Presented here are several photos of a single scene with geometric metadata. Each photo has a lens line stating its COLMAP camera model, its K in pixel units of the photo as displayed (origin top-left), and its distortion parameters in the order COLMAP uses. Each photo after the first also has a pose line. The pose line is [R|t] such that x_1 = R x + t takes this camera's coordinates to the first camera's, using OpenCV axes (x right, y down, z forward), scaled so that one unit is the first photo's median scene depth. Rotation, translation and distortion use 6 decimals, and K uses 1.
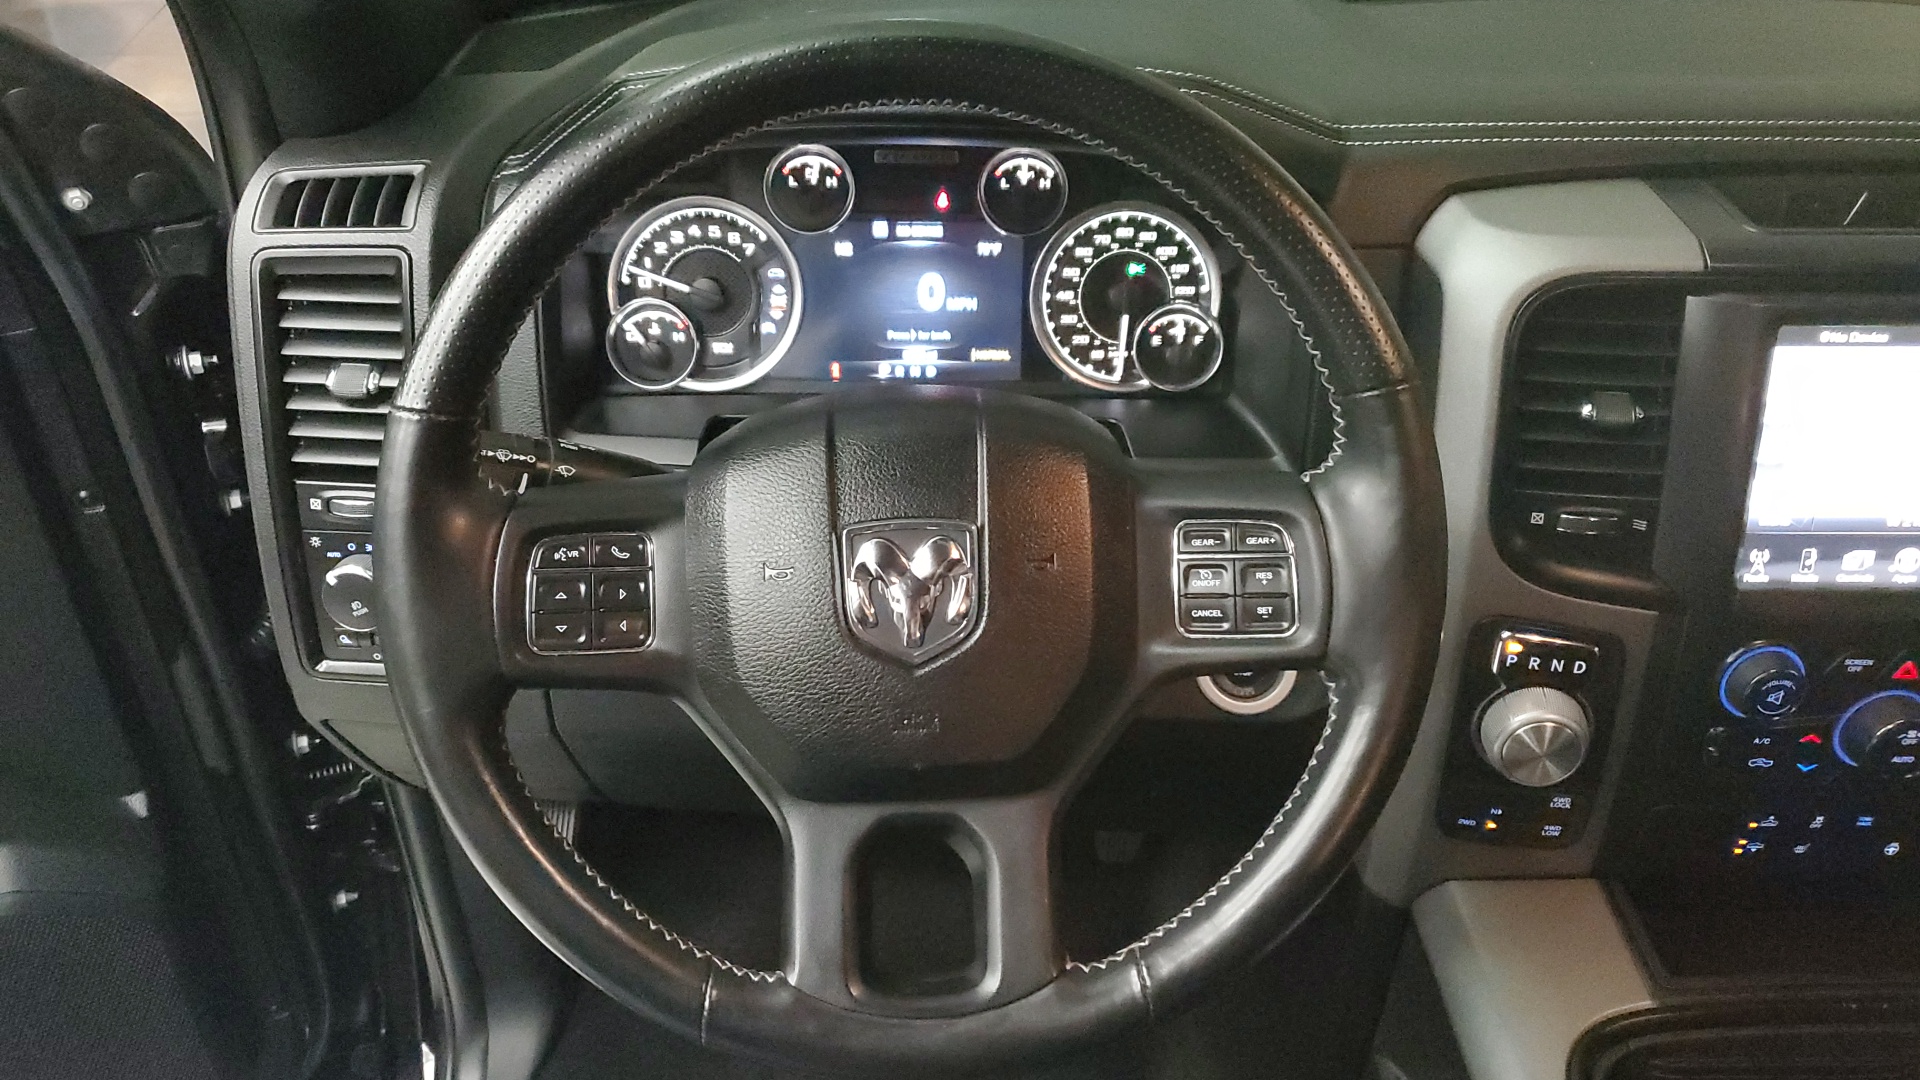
lens RADIAL K [[1500.6, 0, 985.4], [0, 1500.6, 575.0], [0, 0, 1]] dist [0.046335, -0.007836]
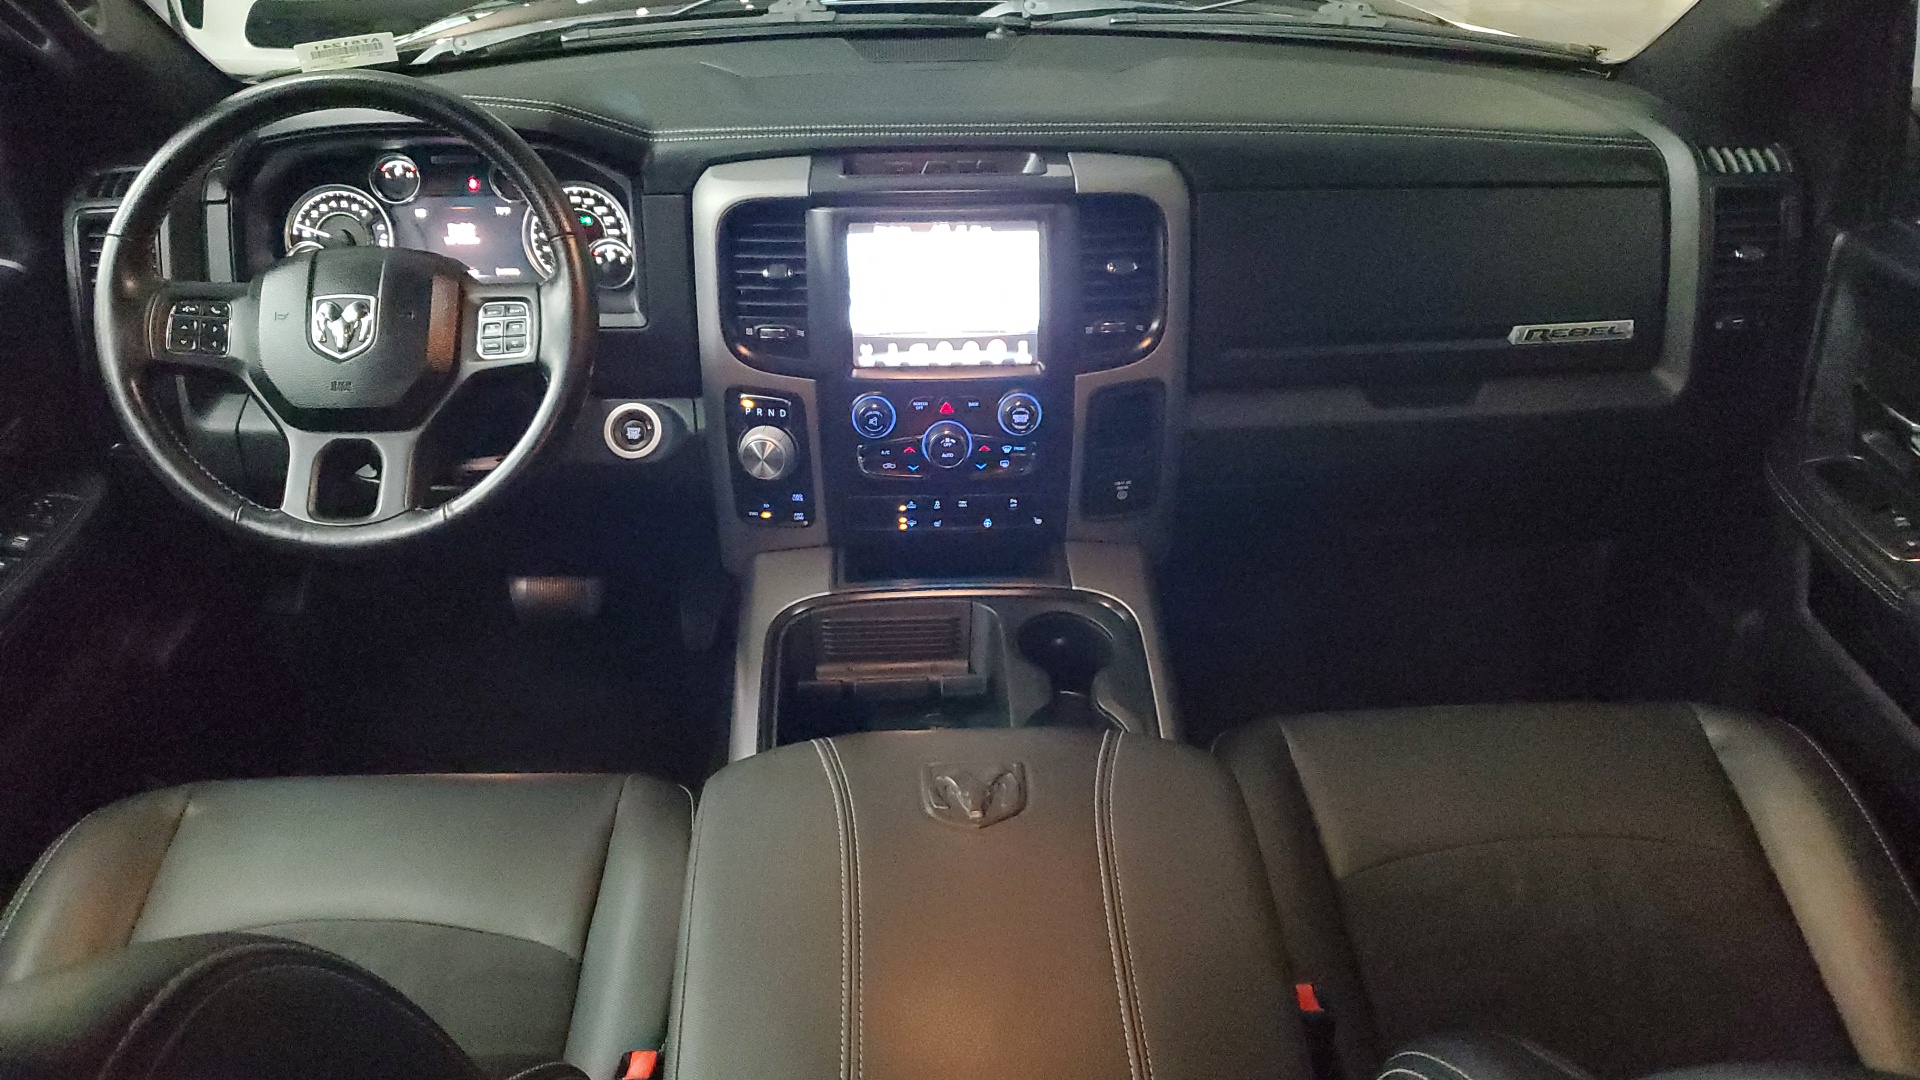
lens RADIAL K [[1439.8, 0, 915.8], [0, 1439.8, 569.1], [0, 0, 1]] dist [-0.006098, -0.004518]
pose [[0.999714, -0.022408, -0.008361, 0.499127], [0.021895, 0.998128, -0.057104, 0.314966], [0.009625, 0.056904, 0.998333, -0.671454]]
